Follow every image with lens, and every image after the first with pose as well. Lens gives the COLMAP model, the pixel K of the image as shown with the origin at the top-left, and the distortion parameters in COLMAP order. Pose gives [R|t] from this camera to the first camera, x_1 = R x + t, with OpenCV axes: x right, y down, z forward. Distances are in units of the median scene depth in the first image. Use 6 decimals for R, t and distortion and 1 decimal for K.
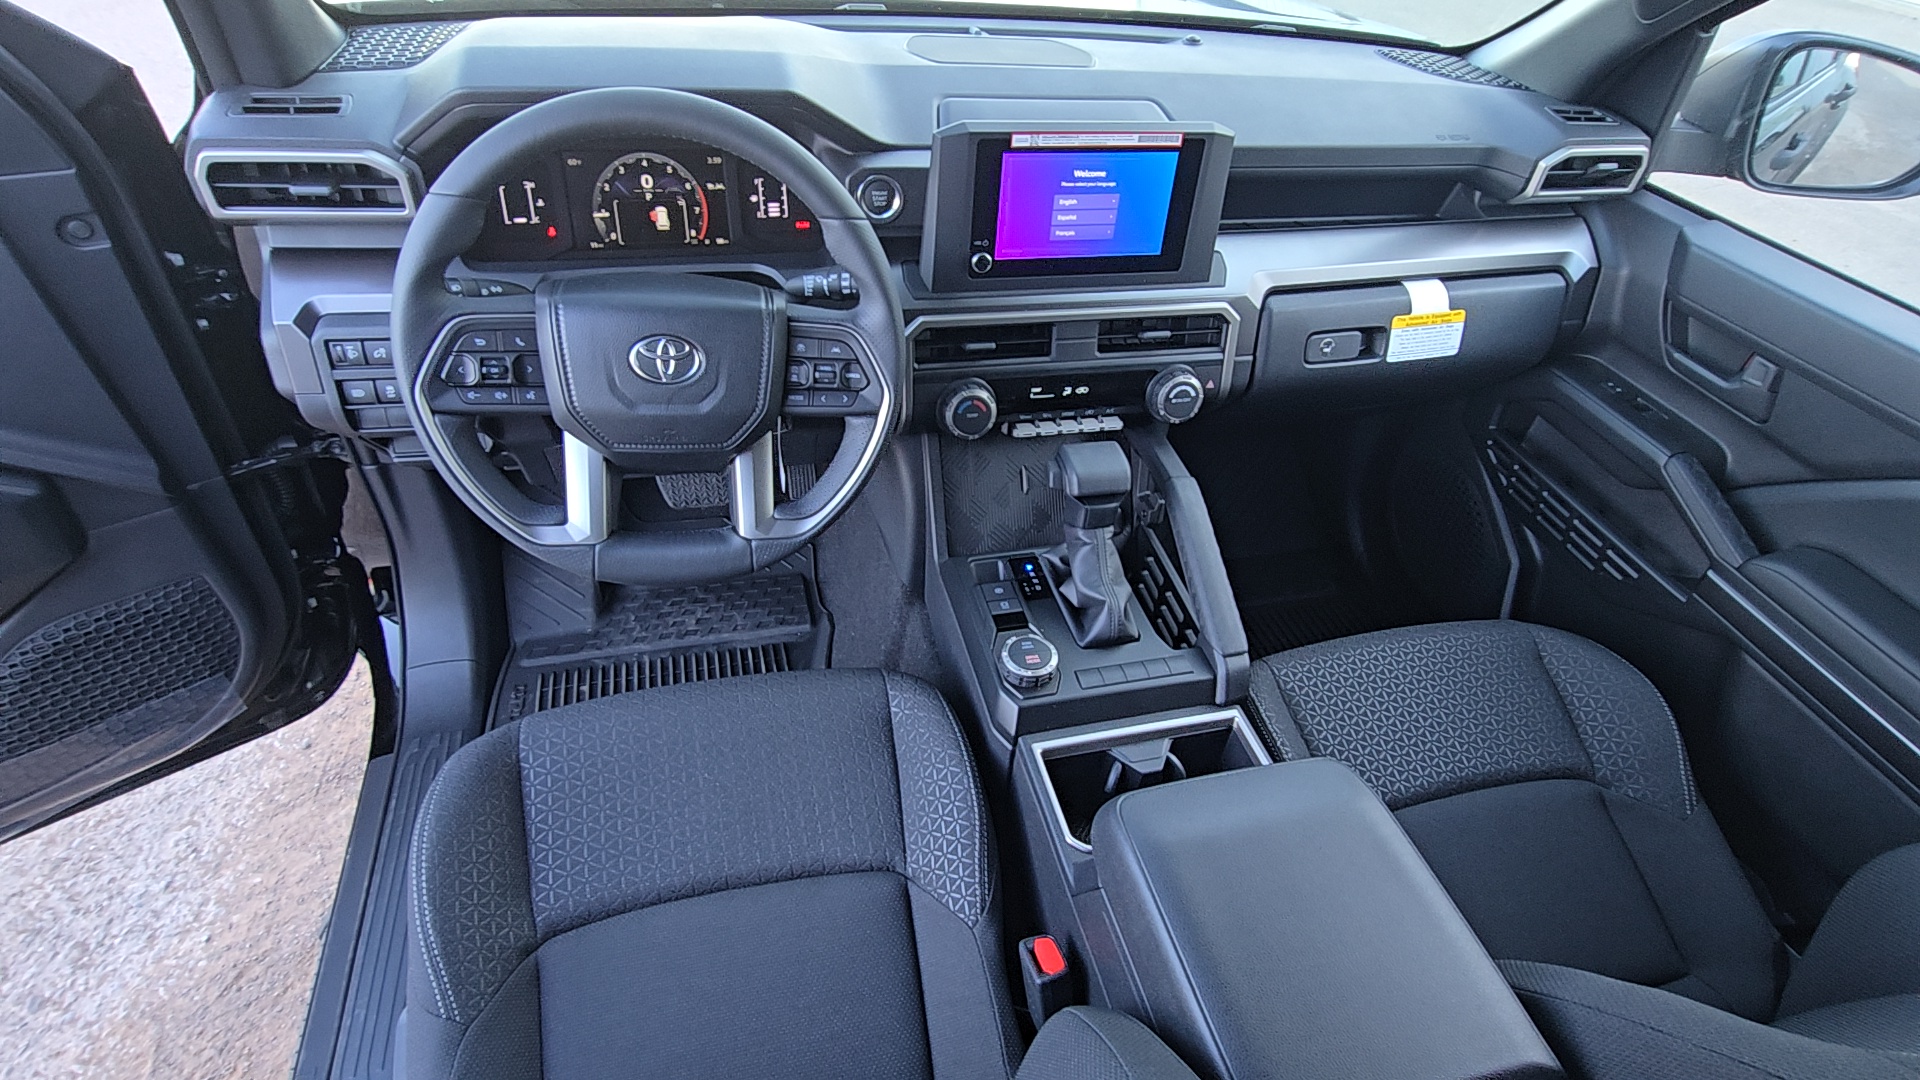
lens RADIAL K [[958.5, 0, 969.9], [0, 958.5, 546.3], [0, 0, 1]] dist [0.001100, -0.002172]
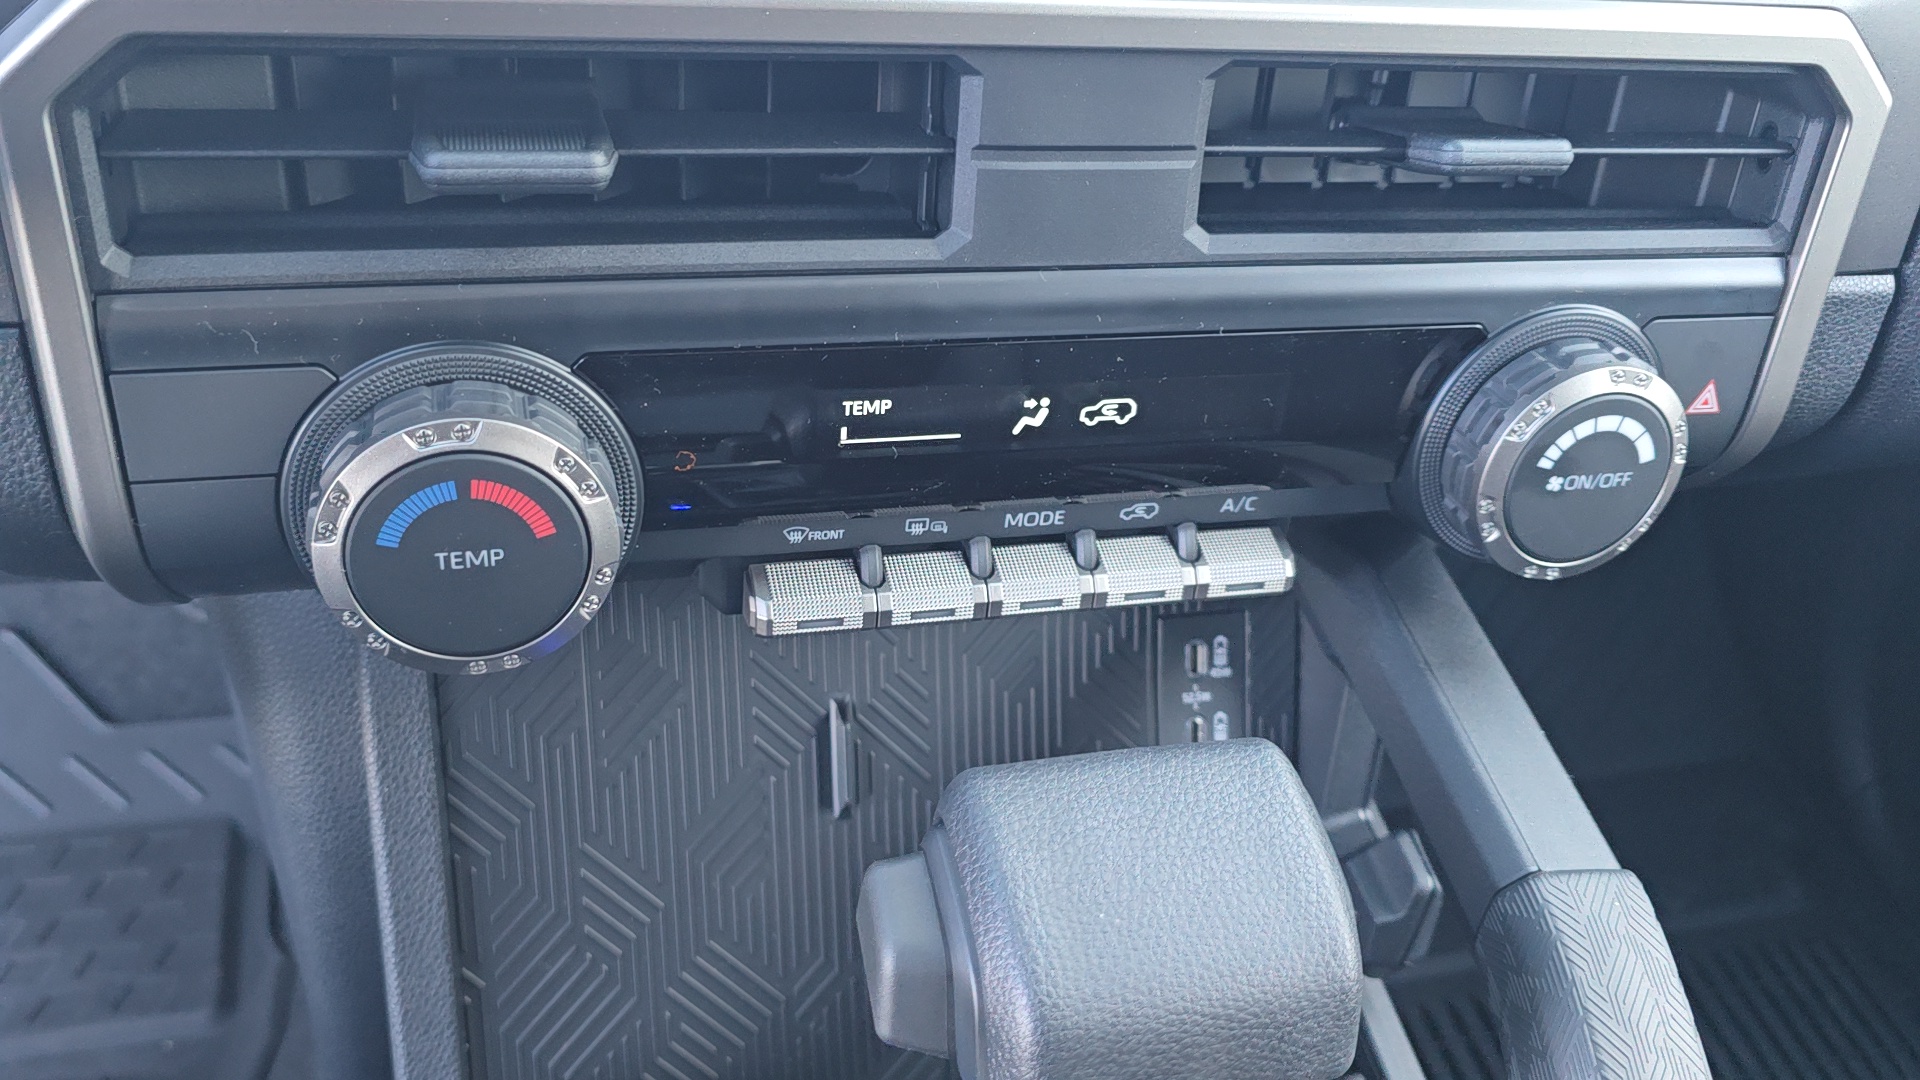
lens RADIAL K [[1591.1, 0, 997.3], [0, 1591.1, 486.5], [0, 0, 1]] dist [-0.005557, 0.012597]
pose [[0.997839, 0.049849, 0.042805, 0.084511], [-0.050247, 0.998703, 0.008262, -0.155319], [-0.042337, -0.010395, 0.999049, 0.701565]]
